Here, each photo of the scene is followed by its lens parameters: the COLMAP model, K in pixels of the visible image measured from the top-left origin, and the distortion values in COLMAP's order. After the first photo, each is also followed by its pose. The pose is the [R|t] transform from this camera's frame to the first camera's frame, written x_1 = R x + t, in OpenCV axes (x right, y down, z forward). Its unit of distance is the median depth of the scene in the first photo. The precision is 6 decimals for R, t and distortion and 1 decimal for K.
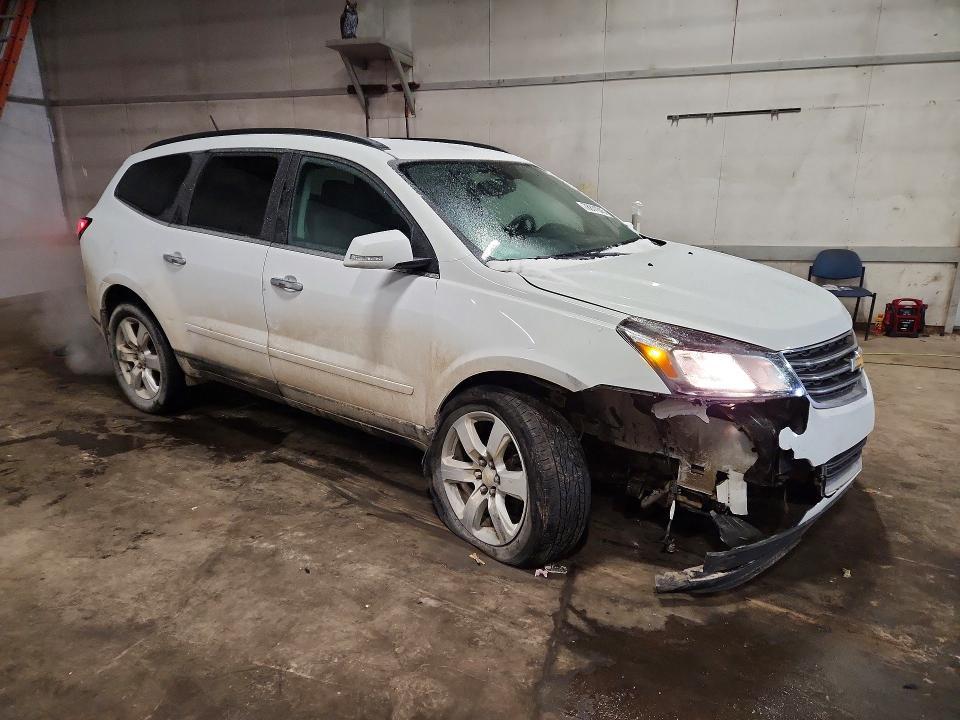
lens RADIAL K [[646.7, 0, 480.0], [0, 646.7, 360.0], [0, 0, 1]] dist [0.052063, -0.035412]
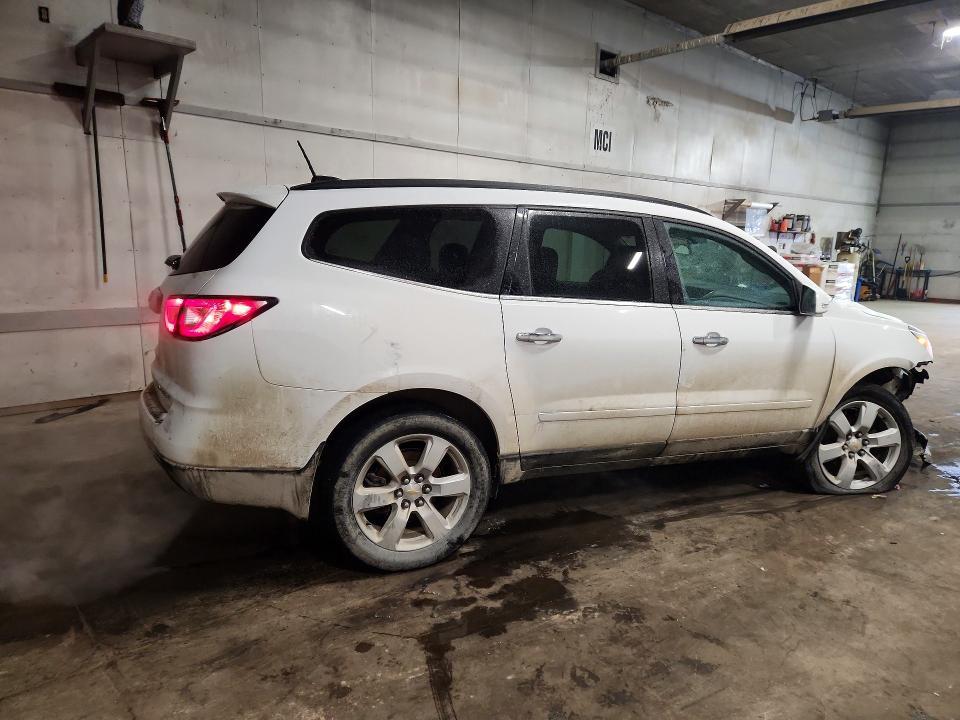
lens RADIAL K [[646.7, 0, 480.0], [0, 646.7, 360.0], [0, 0, 1]] dist [0.052063, -0.035412]
pose [[0.500925, -0.141223, 0.853891, -1.226035], [0.196332, 0.979420, 0.046808, -0.182431], [-0.842928, 0.144199, 0.518342, 0.671941]]
